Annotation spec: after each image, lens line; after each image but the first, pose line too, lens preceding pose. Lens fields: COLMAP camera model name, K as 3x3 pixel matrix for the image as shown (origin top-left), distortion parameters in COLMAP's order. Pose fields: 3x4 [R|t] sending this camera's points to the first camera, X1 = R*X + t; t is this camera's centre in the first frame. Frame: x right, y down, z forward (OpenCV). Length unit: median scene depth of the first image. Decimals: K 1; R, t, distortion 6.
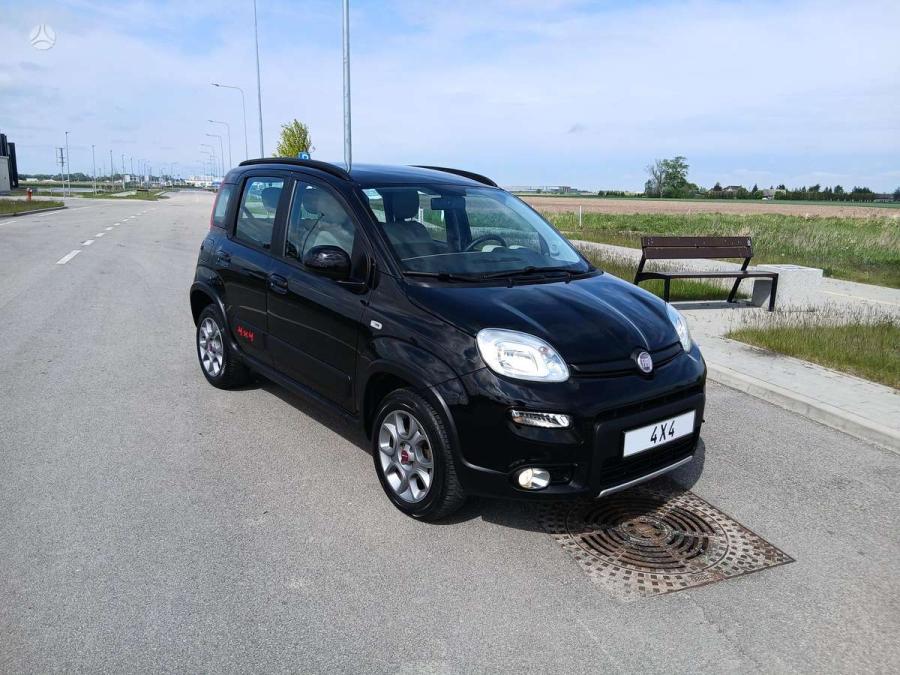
lens RADIAL K [[687.8, 0, 450.0], [0, 687.8, 337.5], [0, 0, 1]] dist [0.094705, -0.156133]
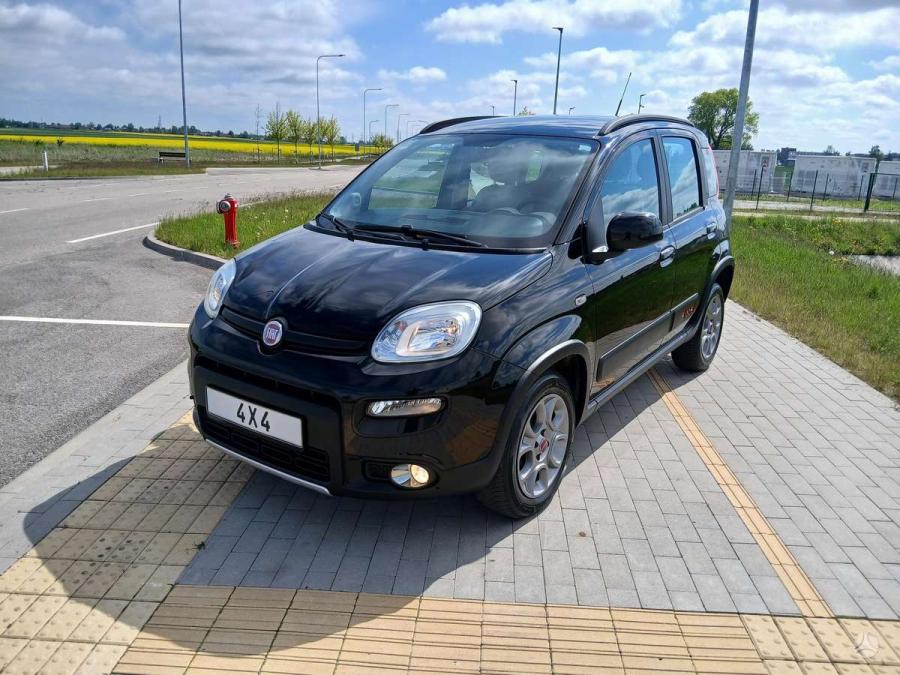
lens RADIAL K [[687.8, 0, 450.0], [0, 687.8, 337.5], [0, 0, 1]] dist [0.094705, -0.156133]
pose [[0.254174, 0.247201, -0.935033, 1.020683], [-0.214496, 0.957116, 0.194732, -0.152295], [0.943073, 0.151065, 0.296298, 0.875220]]
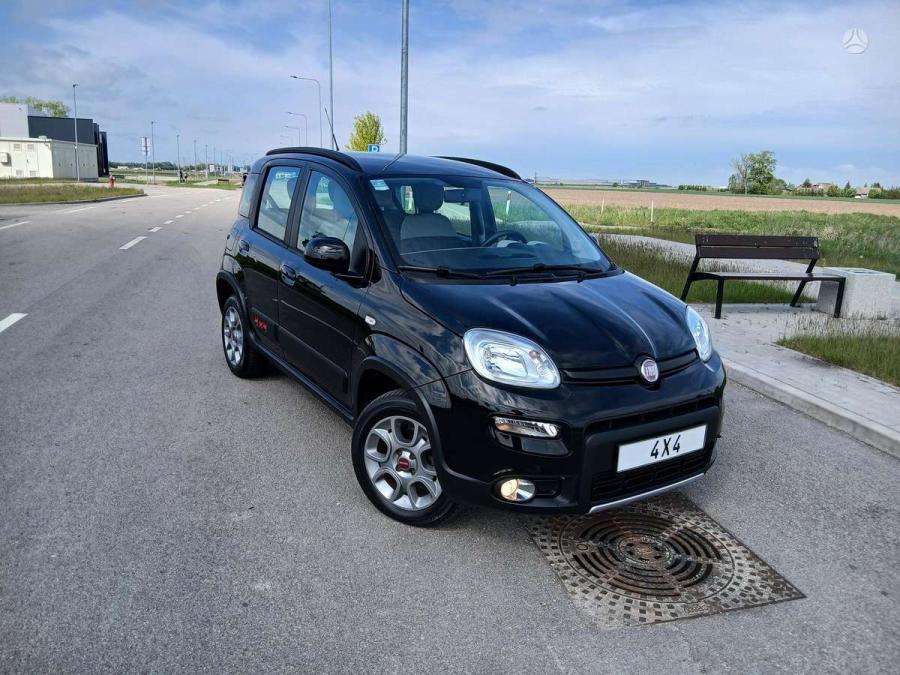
lens RADIAL K [[687.8, 0, 450.0], [0, 687.8, 337.5], [0, 0, 1]] dist [0.094705, -0.156133]
pose [[0.994277, 0.035677, -0.100704, 0.099702], [-0.034658, 0.999329, 0.011845, -0.010205], [0.101059, -0.008287, 0.994846, 0.047787]]
